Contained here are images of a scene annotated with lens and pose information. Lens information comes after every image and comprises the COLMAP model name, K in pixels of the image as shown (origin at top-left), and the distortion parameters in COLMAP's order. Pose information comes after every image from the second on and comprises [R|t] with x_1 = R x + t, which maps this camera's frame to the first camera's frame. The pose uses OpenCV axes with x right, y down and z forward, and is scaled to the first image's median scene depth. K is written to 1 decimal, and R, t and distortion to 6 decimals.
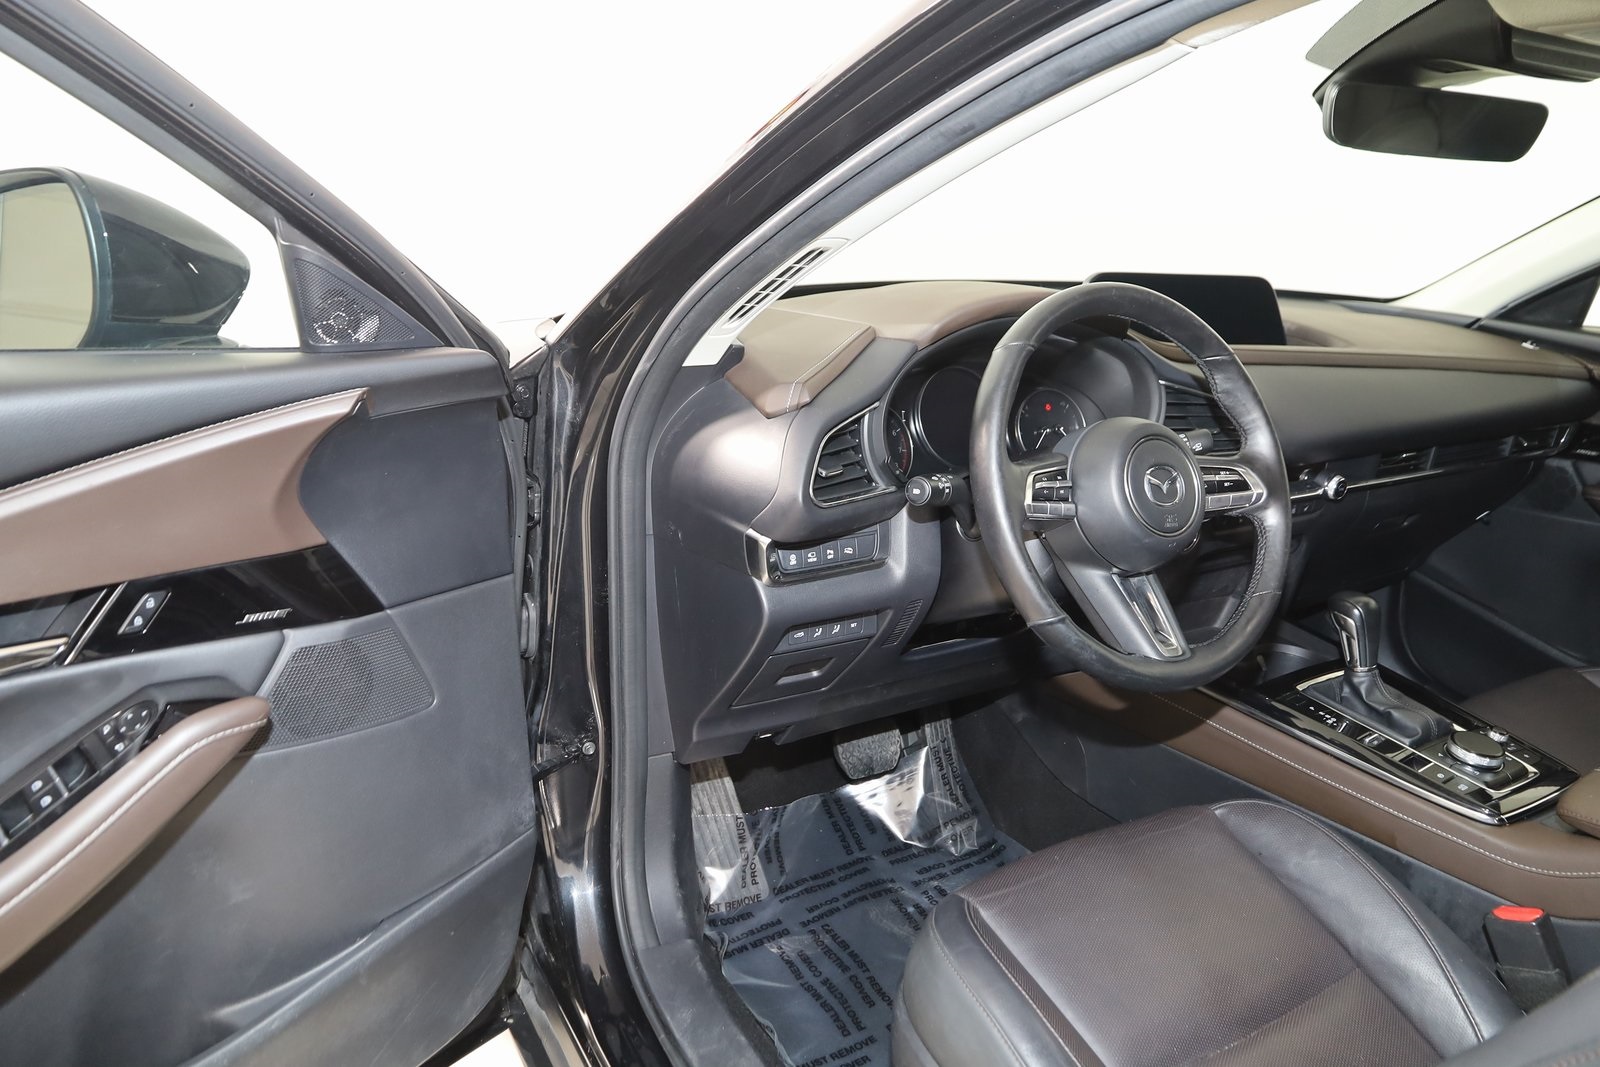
lens RADIAL K [[1098.7, 0, 796.6], [0, 1098.7, 506.8], [0, 0, 1]] dist [-0.123117, 0.080297]
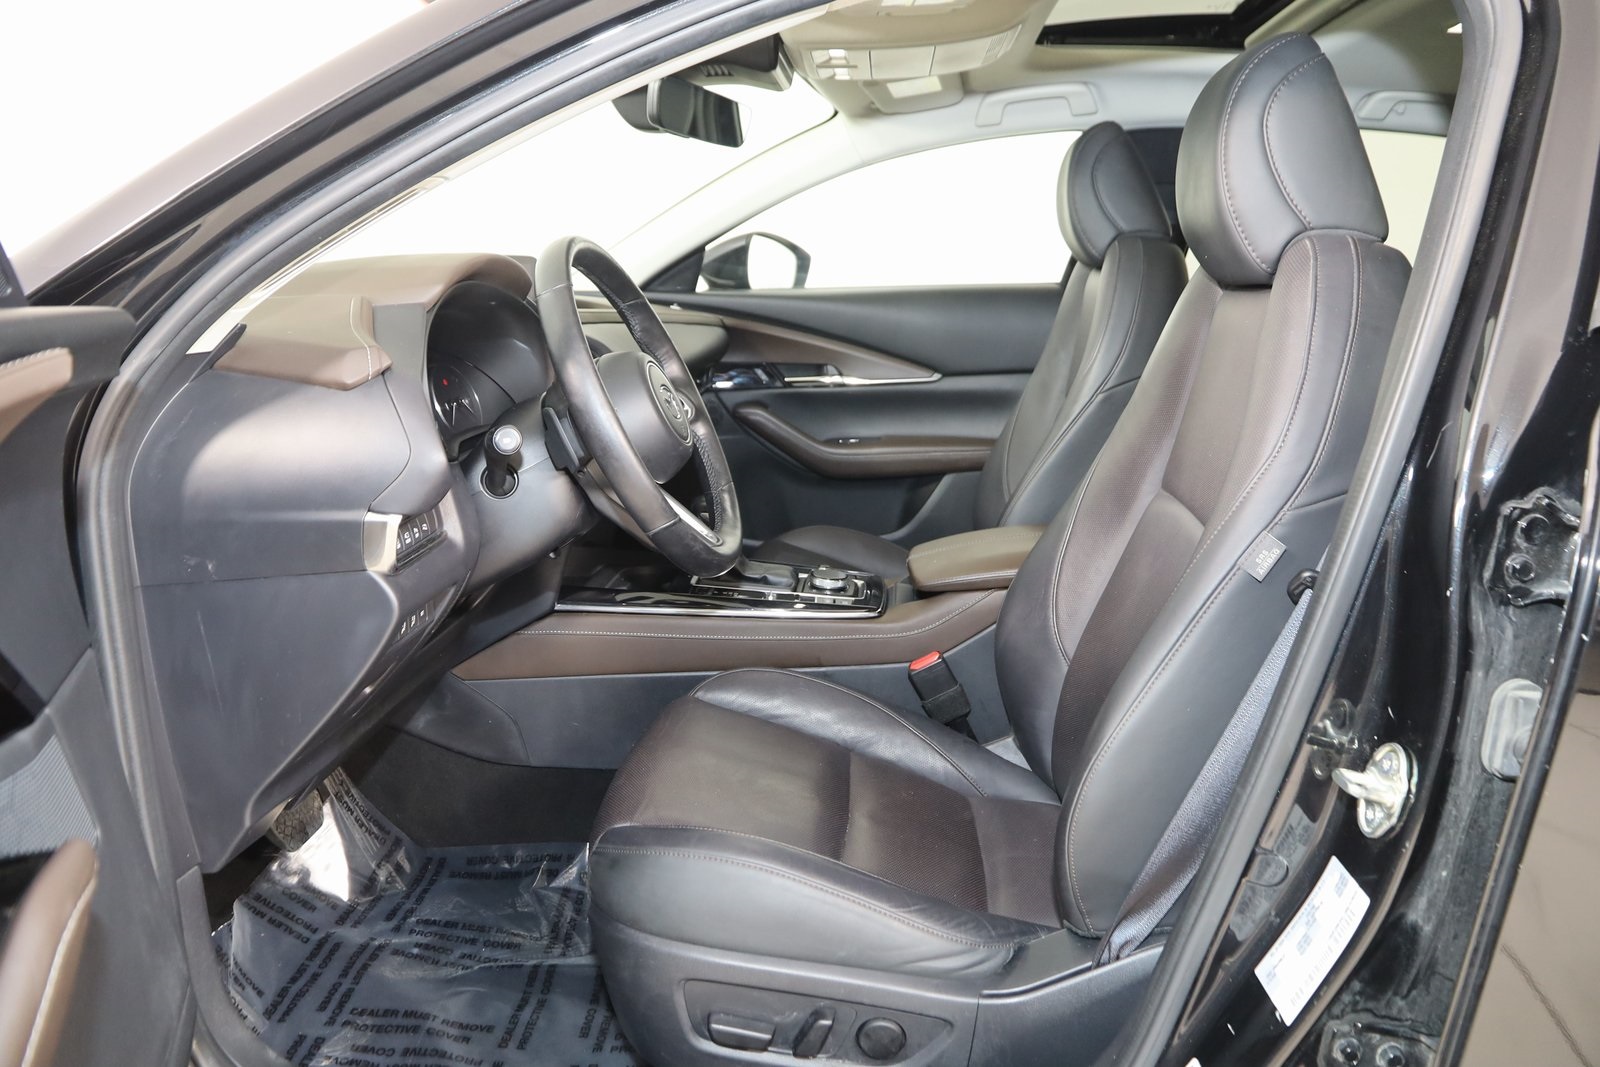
lens RADIAL K [[1098.7, 0, 796.6], [0, 1098.7, 506.8], [0, 0, 1]] dist [-0.123117, 0.080297]
pose [[0.570914, -0.204775, 0.795063, -0.423404], [0.250010, 0.965766, 0.069215, 0.032004], [-0.782018, 0.159258, 0.602565, 0.169500]]
